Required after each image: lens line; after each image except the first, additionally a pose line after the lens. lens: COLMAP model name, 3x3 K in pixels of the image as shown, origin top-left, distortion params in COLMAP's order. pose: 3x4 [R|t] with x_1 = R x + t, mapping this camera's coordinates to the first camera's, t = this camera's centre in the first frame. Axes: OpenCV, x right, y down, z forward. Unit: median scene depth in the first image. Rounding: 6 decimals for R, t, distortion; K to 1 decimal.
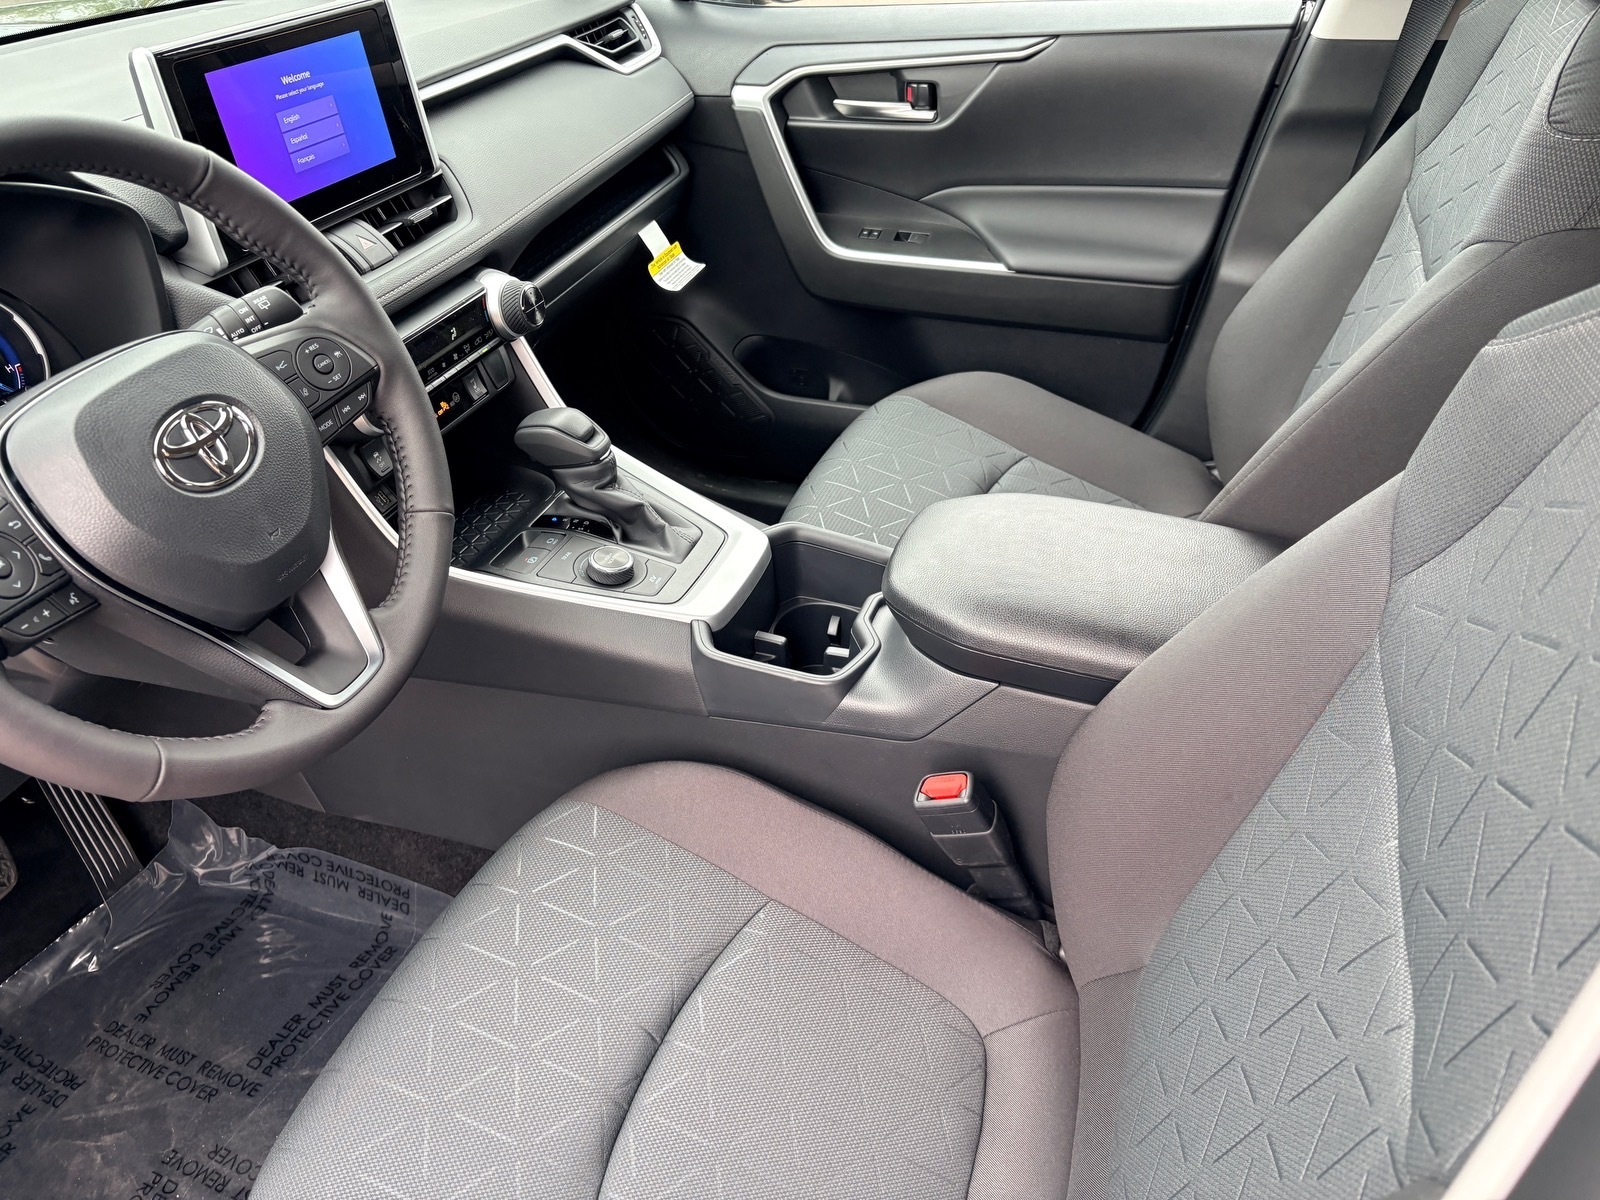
lens RADIAL K [[1202.2, 0, 791.0], [0, 1202.2, 595.0], [0, 0, 1]] dist [0.050224, -0.056746]
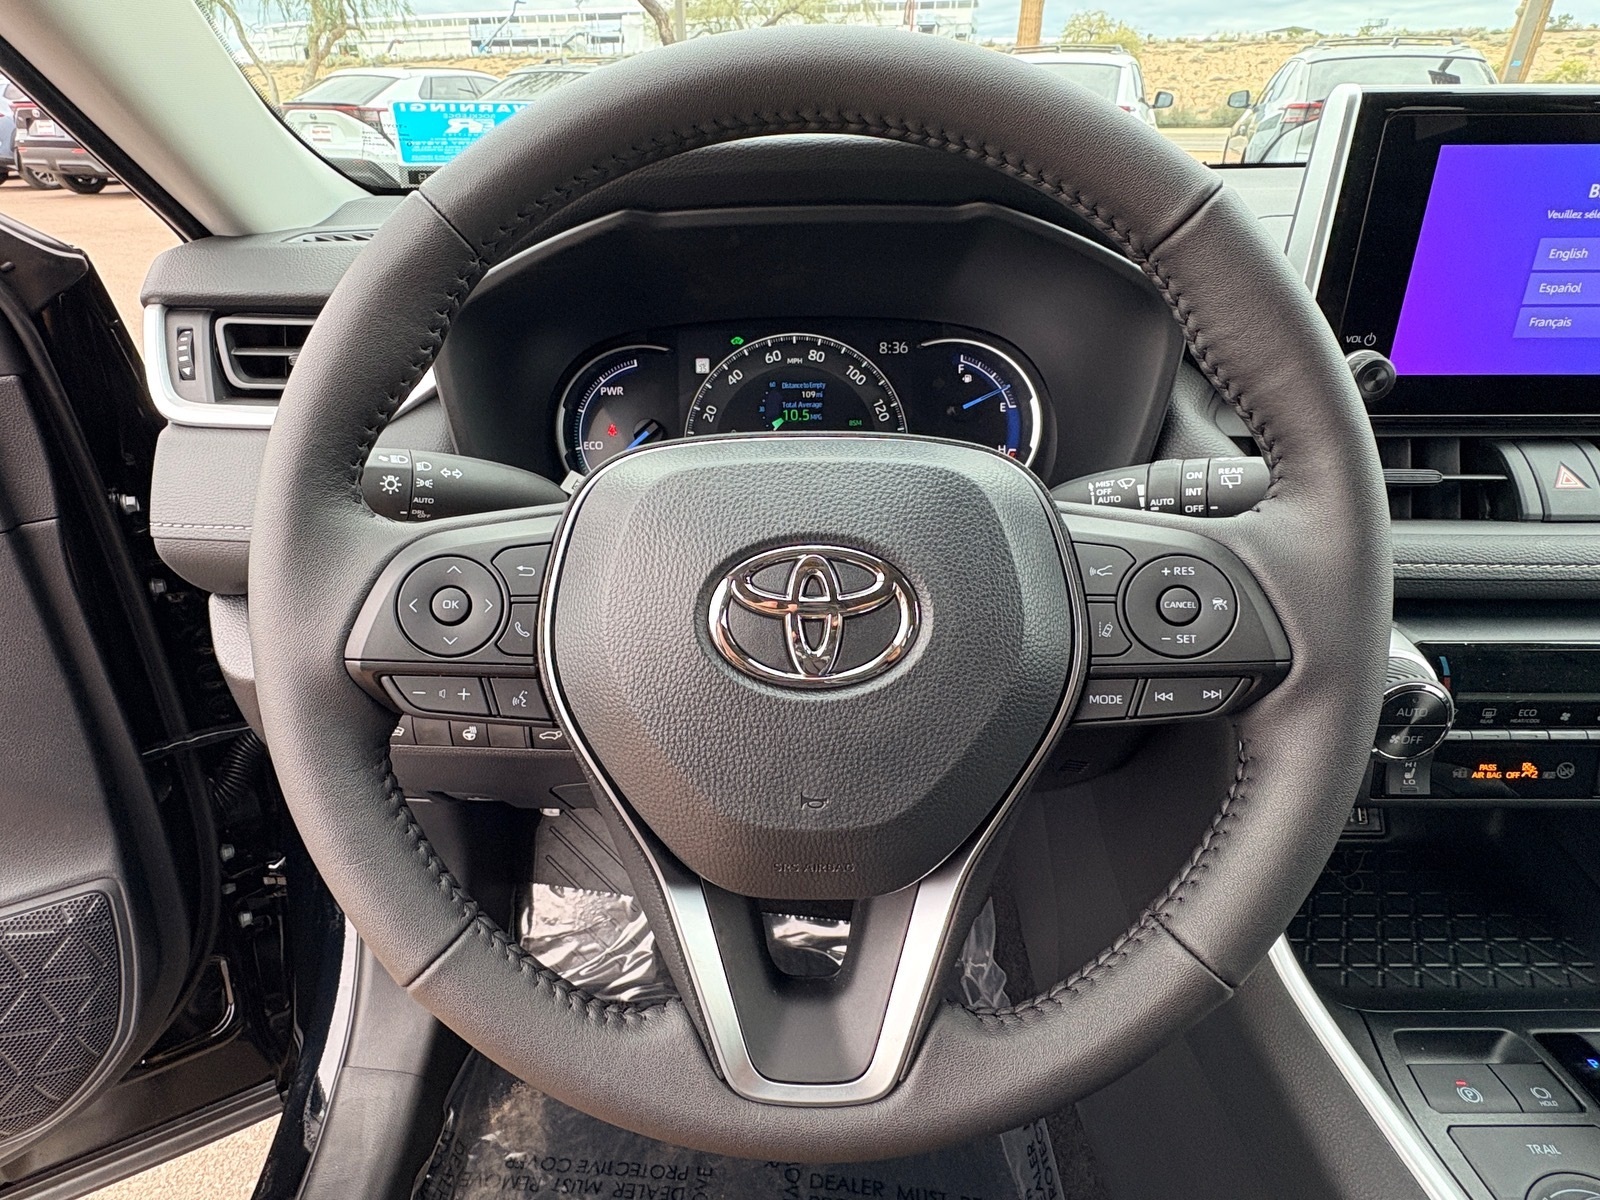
lens RADIAL K [[903.4, 0, 757.9], [0, 903.4, 594.8], [0, 0, 1]] dist [-0.001590, -0.001192]
pose [[0.331532, 0.457855, -0.824897, -0.089281], [-0.531691, 0.812947, 0.237532, -0.130055], [0.779353, 0.359840, 0.512956, 0.453284]]
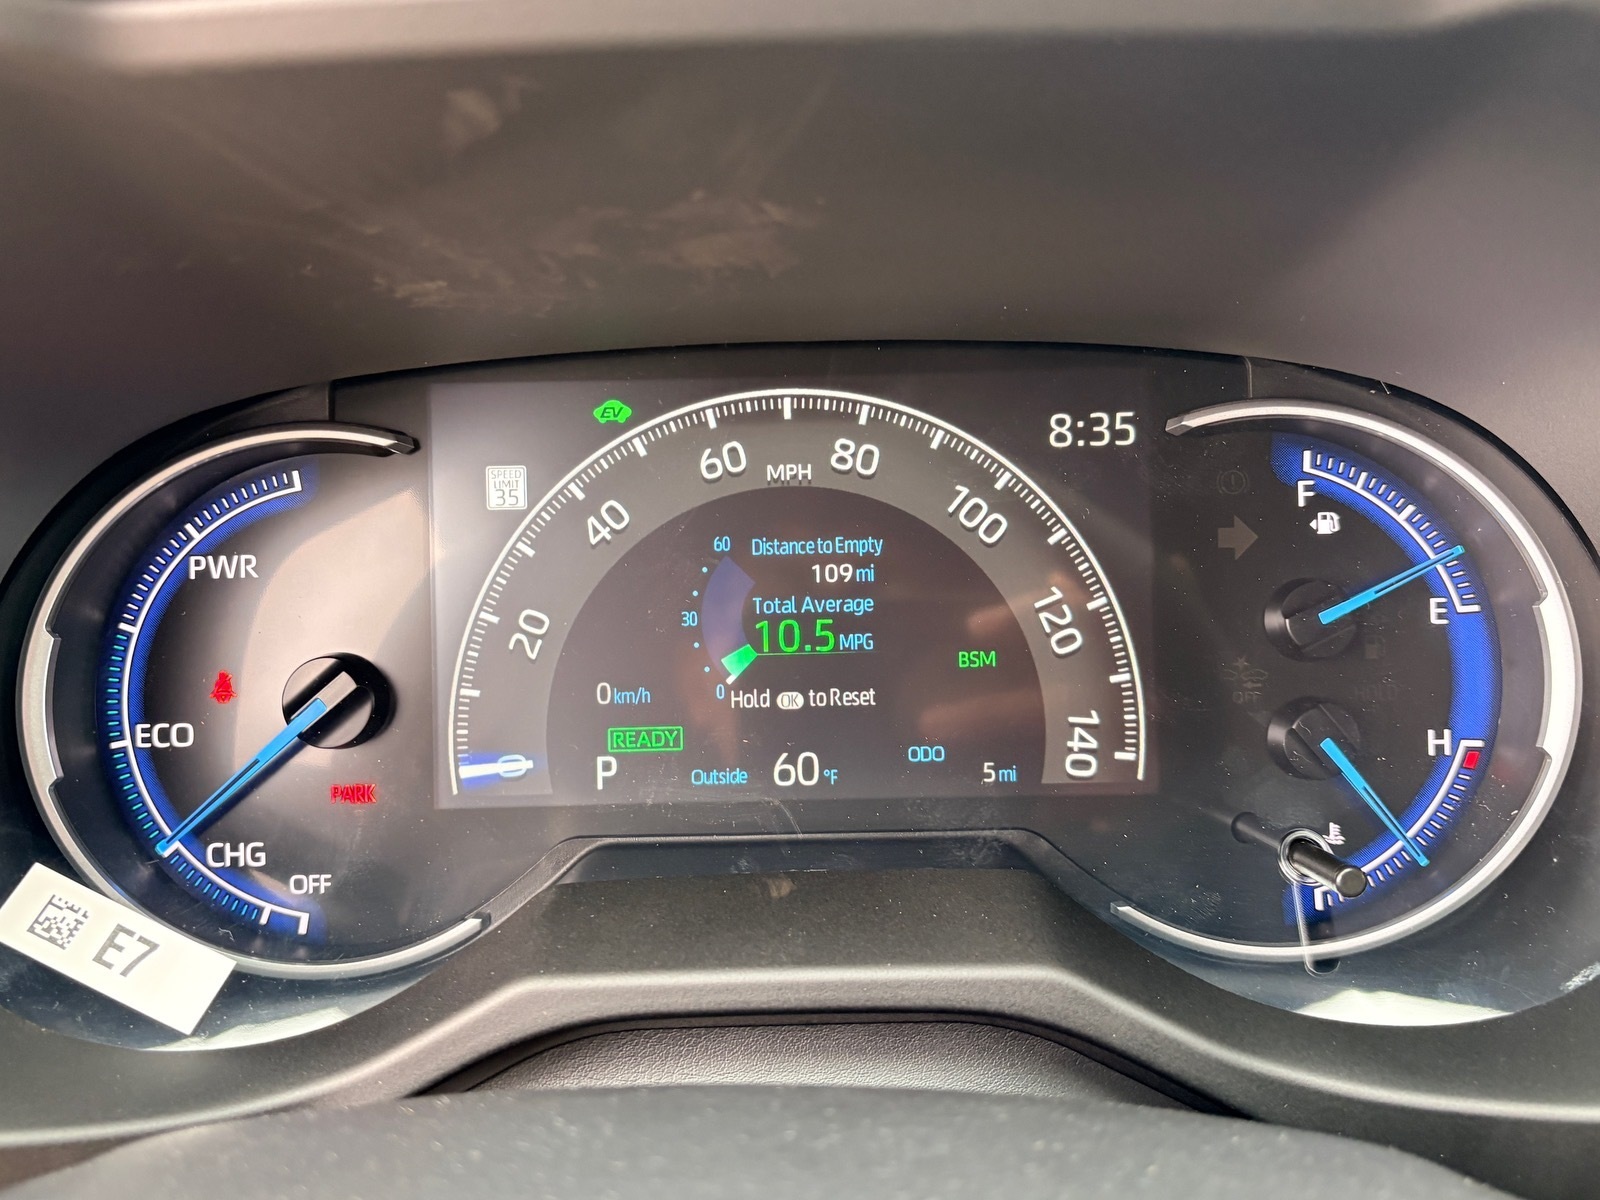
lens RADIAL K [[1626.0, 0, 807.6], [0, 1626.0, 601.0], [0, 0, 1]] dist [0.040438, 0.000000]
pose [[0.324801, 0.393557, -0.860010, -0.303046], [-0.526378, 0.830688, 0.181340, -0.164884], [0.785768, 0.393791, 0.476967, 0.556428]]
